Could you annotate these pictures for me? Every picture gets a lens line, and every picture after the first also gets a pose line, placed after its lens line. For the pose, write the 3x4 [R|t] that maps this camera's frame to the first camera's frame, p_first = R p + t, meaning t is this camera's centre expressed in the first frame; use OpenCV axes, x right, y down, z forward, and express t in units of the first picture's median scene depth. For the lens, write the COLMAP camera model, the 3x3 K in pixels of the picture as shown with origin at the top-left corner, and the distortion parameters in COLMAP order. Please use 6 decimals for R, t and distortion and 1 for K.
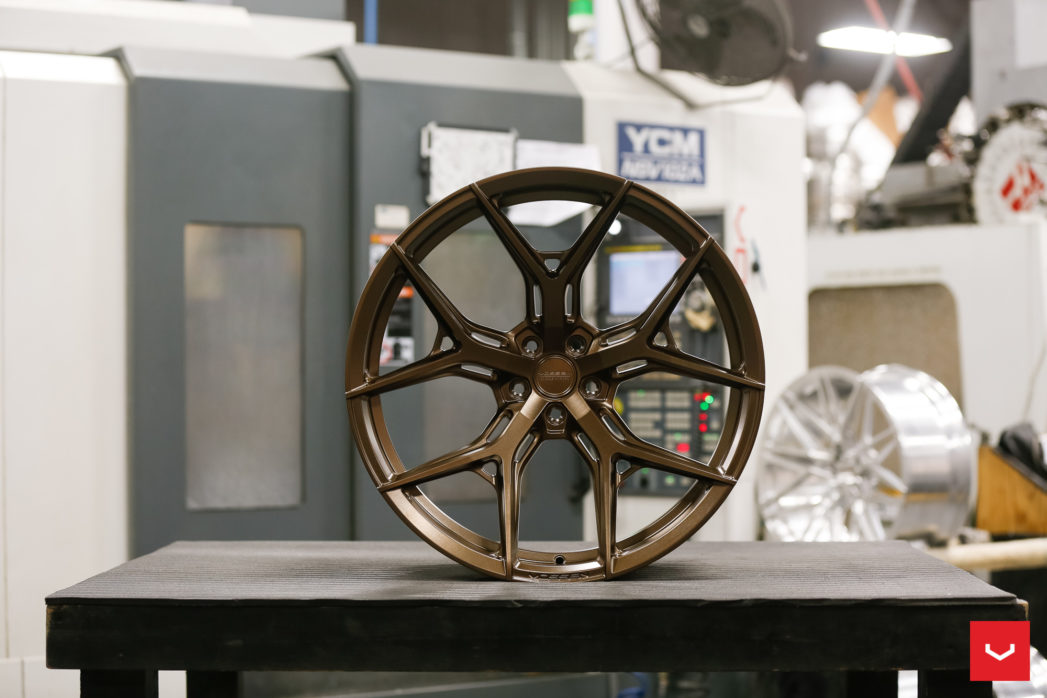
lens RADIAL K [[1957.1, 0, 513.4], [0, 1957.1, 348.4], [0, 0, 1]] dist [-0.006538, 0.000000]
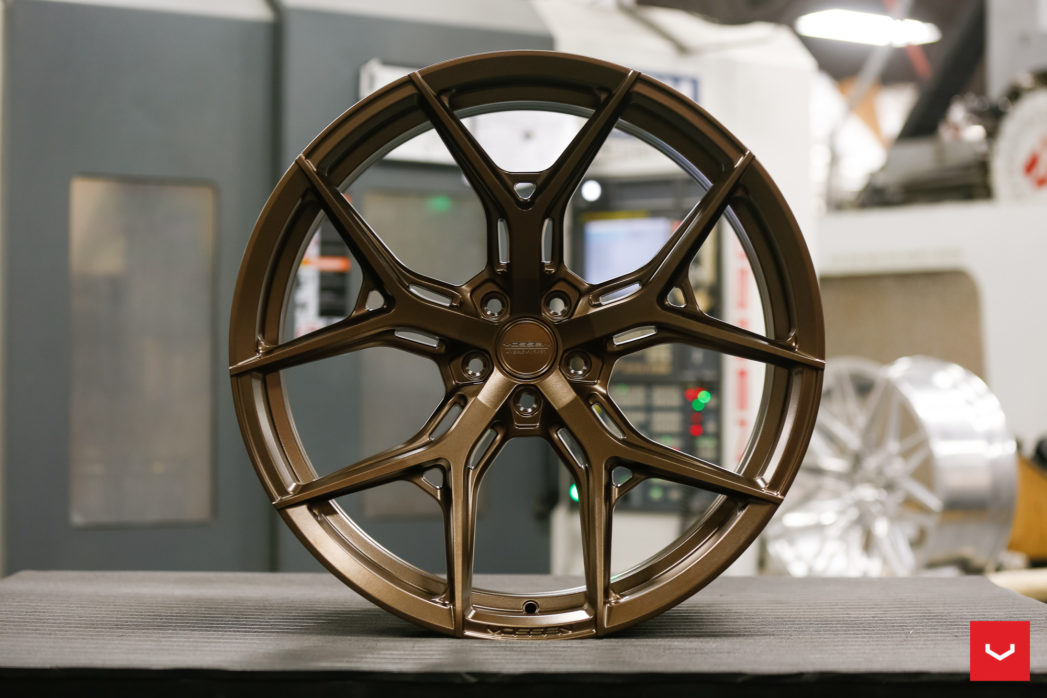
lens RADIAL K [[1957.1, 0, 534.0], [0, 1957.1, 343.4], [0, 0, 1]] dist [-0.006538, 0.000000]
pose [[0.999433, 0.010264, 0.032070, 0.001051], [-0.010029, 0.999922, -0.007491, 0.017867], [-0.032145, 0.007165, 0.999458, 0.289608]]
